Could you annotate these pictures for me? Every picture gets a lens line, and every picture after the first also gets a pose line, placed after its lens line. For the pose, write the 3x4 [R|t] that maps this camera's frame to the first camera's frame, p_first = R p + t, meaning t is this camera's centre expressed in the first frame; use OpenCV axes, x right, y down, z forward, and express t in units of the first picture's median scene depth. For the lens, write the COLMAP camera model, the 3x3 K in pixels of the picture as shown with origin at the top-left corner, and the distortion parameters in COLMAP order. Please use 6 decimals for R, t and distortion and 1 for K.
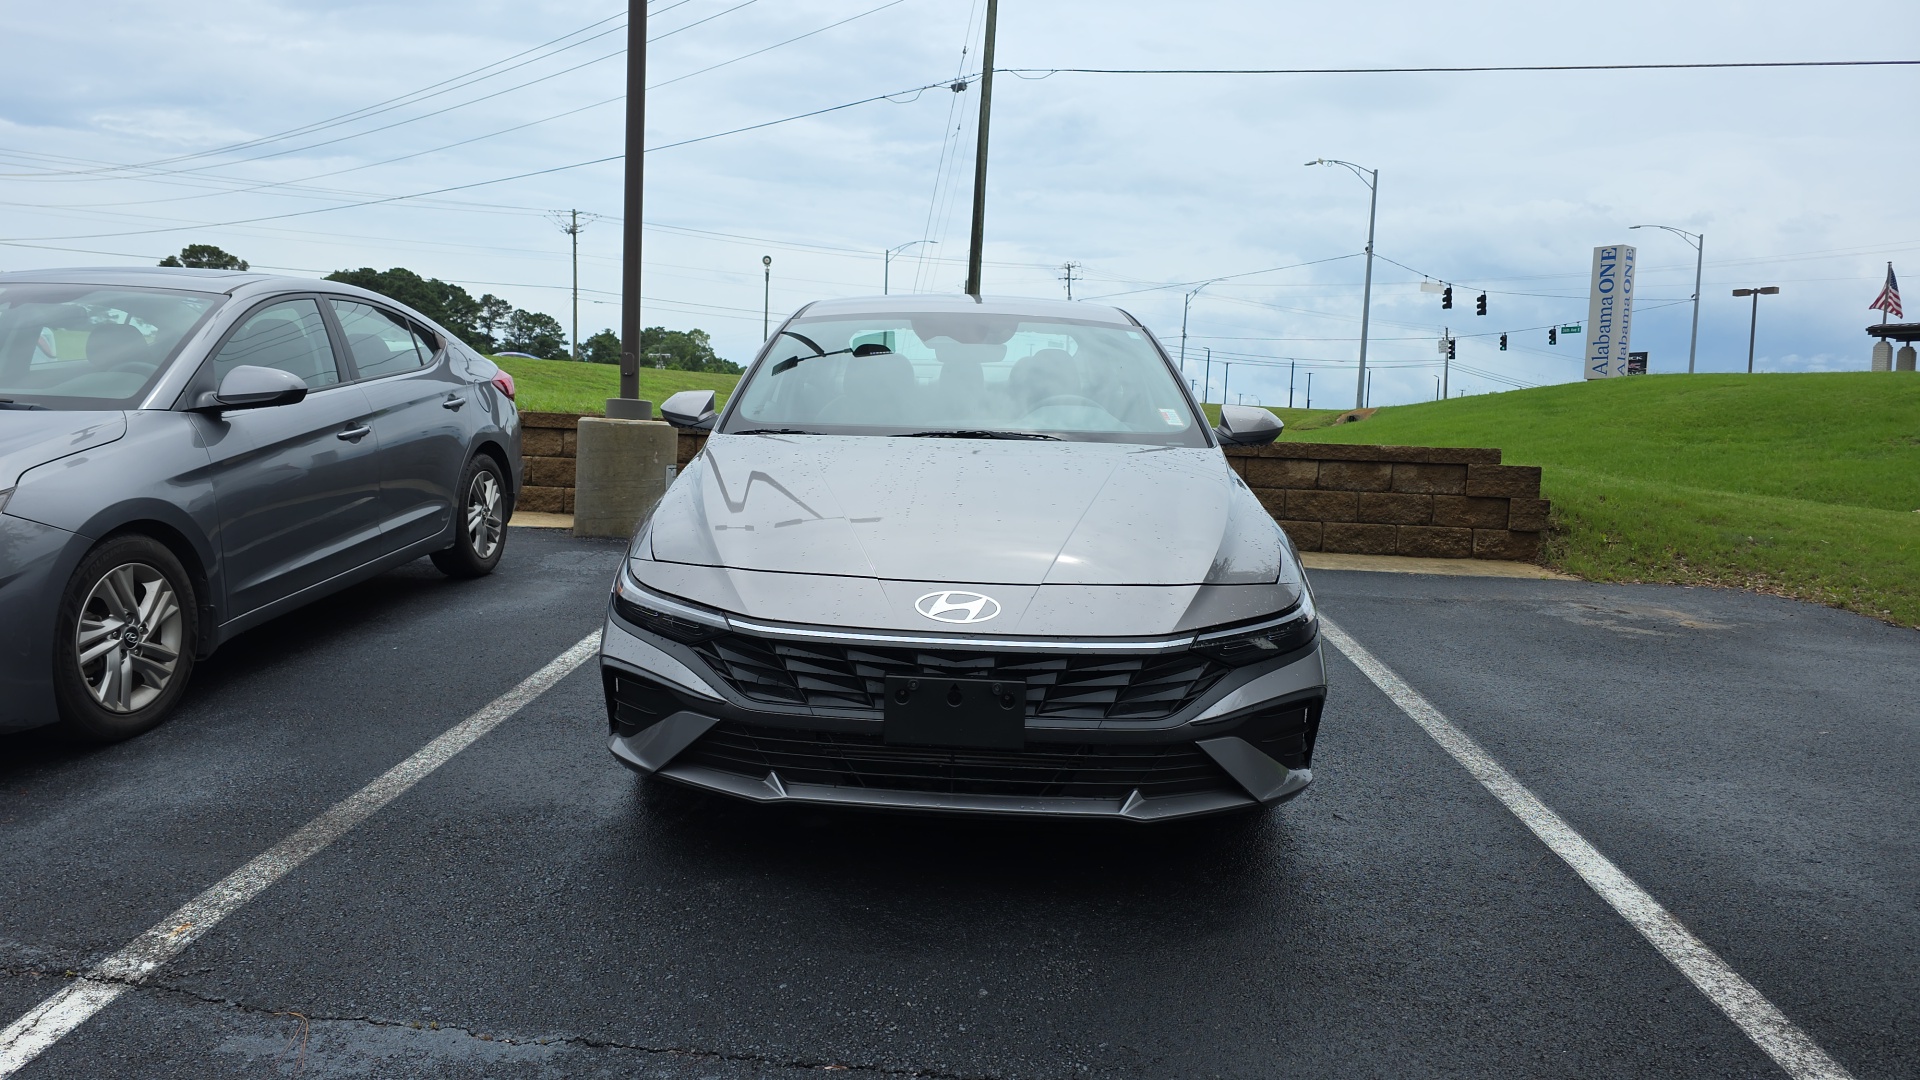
lens RADIAL K [[1280.2, 0, 907.9], [0, 1280.2, 544.1], [0, 0, 1]] dist [0.030574, -0.001920]
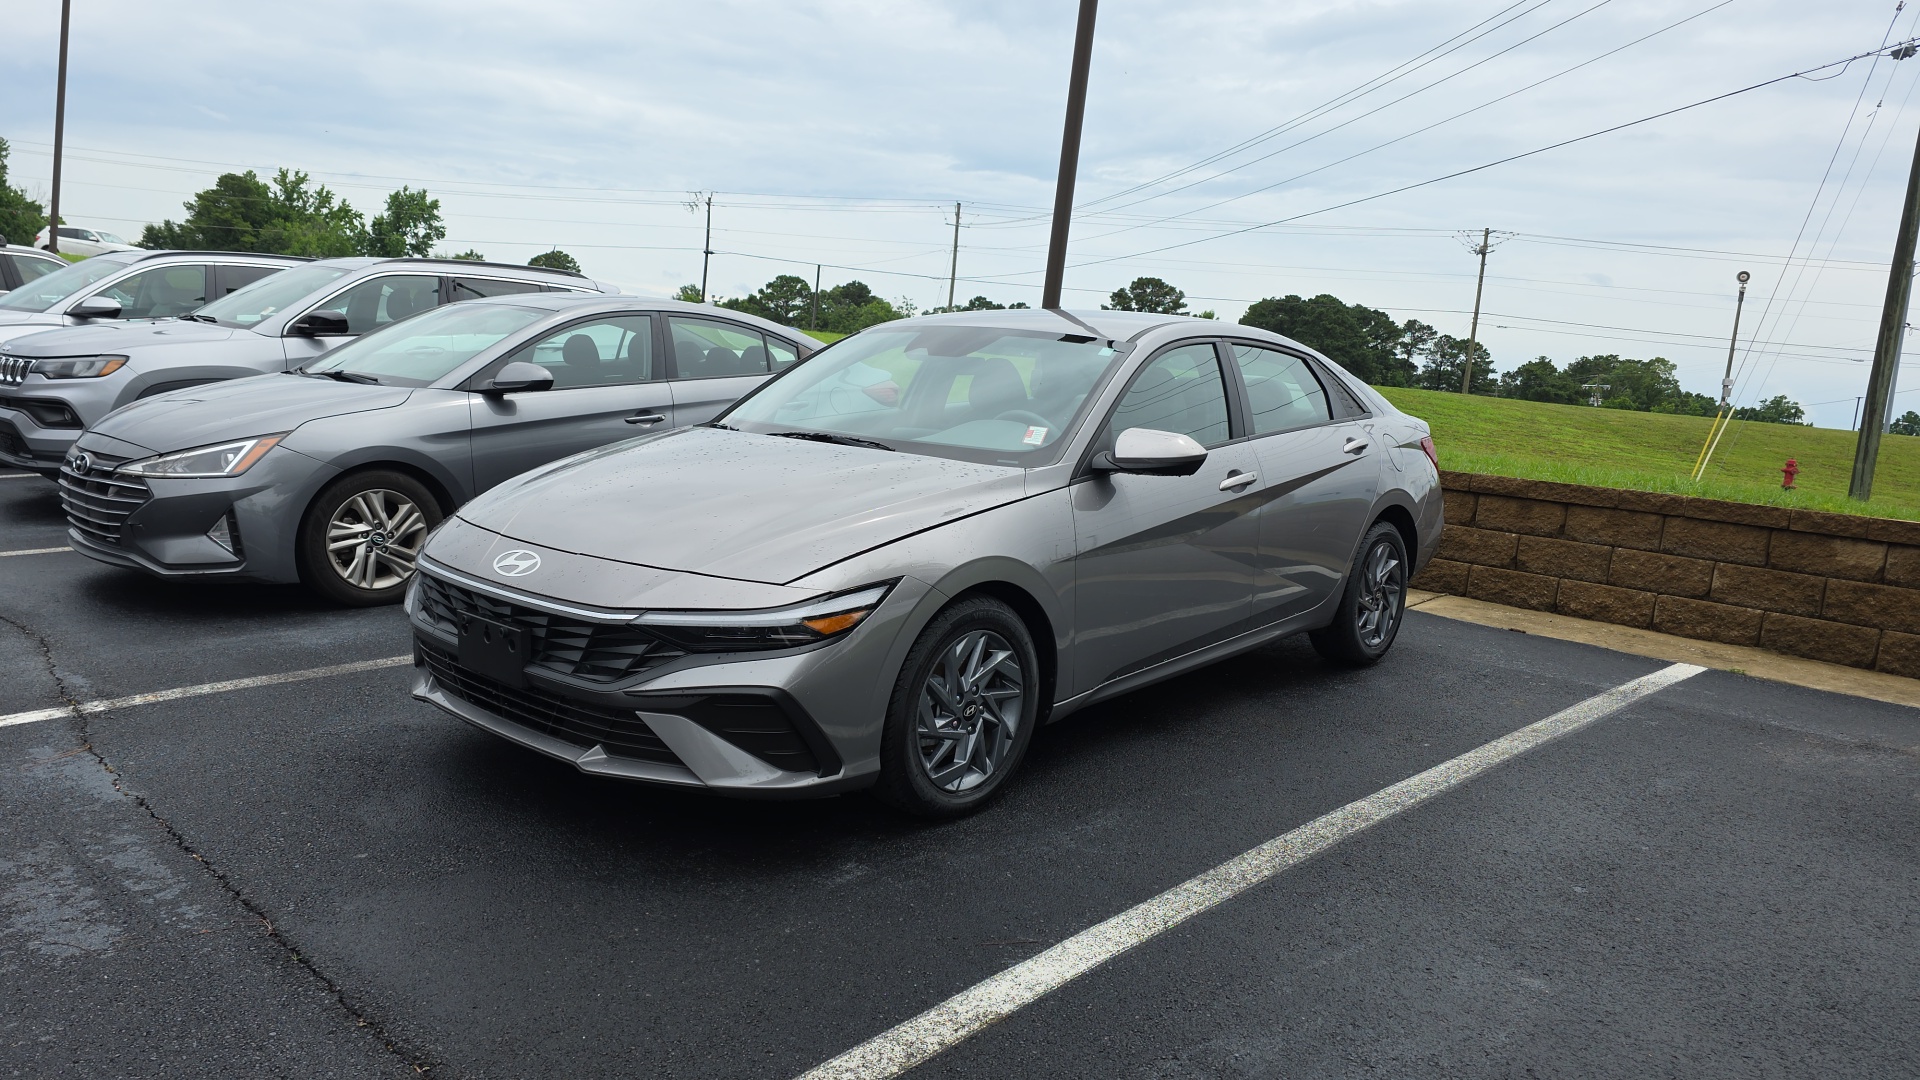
lens RADIAL K [[1298.5, 0, 902.3], [0, 1298.5, 527.7], [0, 0, 1]] dist [0.050881, -0.038531]
pose [[0.778593, 0.102645, -0.619077, 0.759073], [-0.123663, 0.992283, 0.008997, -0.027501], [0.615224, 0.069552, 0.785279, 0.185522]]
